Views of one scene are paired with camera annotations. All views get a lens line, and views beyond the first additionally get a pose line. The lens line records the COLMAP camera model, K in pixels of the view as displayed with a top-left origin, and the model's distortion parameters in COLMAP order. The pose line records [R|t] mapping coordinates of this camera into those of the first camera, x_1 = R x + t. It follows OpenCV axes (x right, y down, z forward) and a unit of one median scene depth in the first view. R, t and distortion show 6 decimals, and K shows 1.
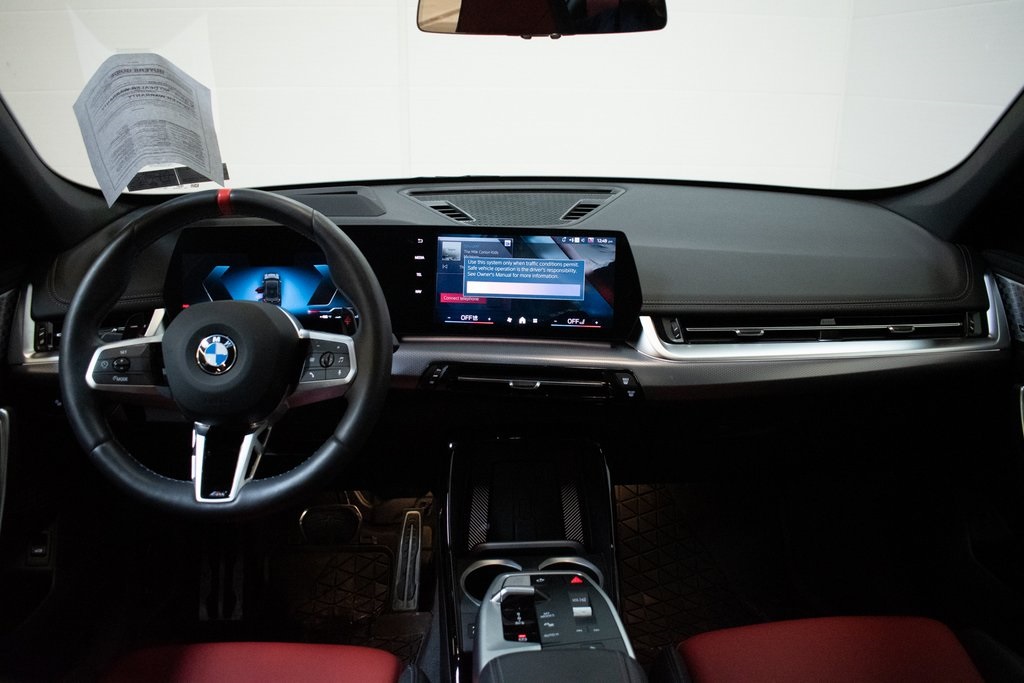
lens RADIAL K [[778.4, 0, 513.5], [0, 778.4, 338.6], [0, 0, 1]] dist [-0.099403, 0.018785]
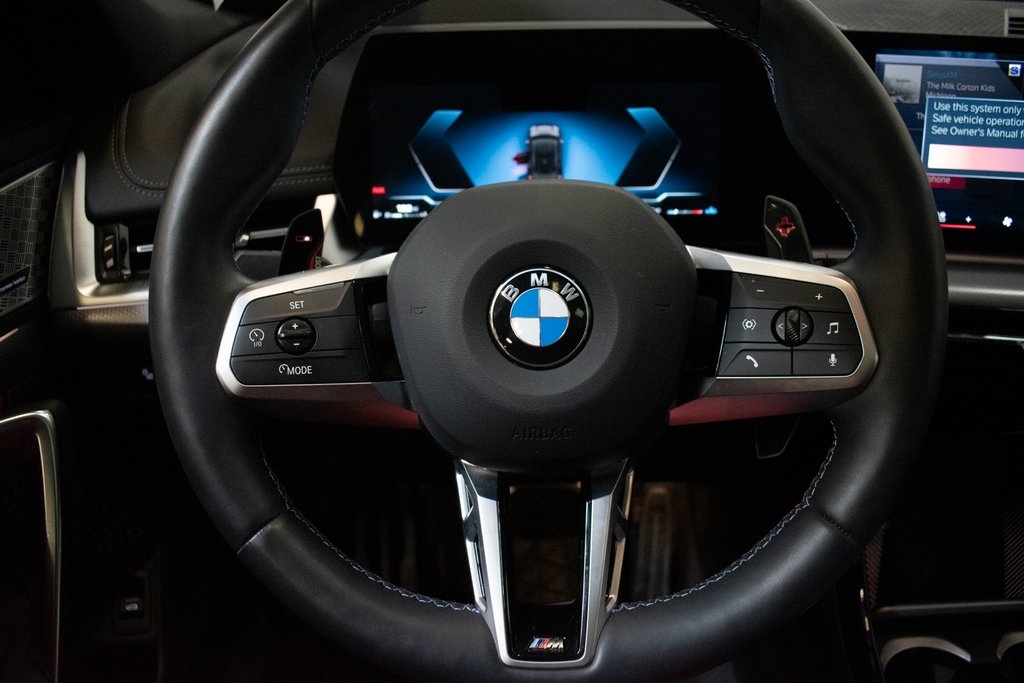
lens RADIAL K [[778.4, 0, 515.1], [0, 778.4, 339.5], [0, 0, 1]] dist [-0.099403, 0.018785]
pose [[0.996866, 0.012053, -0.078189, -0.308530], [0.000547, 0.987252, 0.159163, -0.027443], [0.079111, -0.158707, 0.984151, 0.500023]]
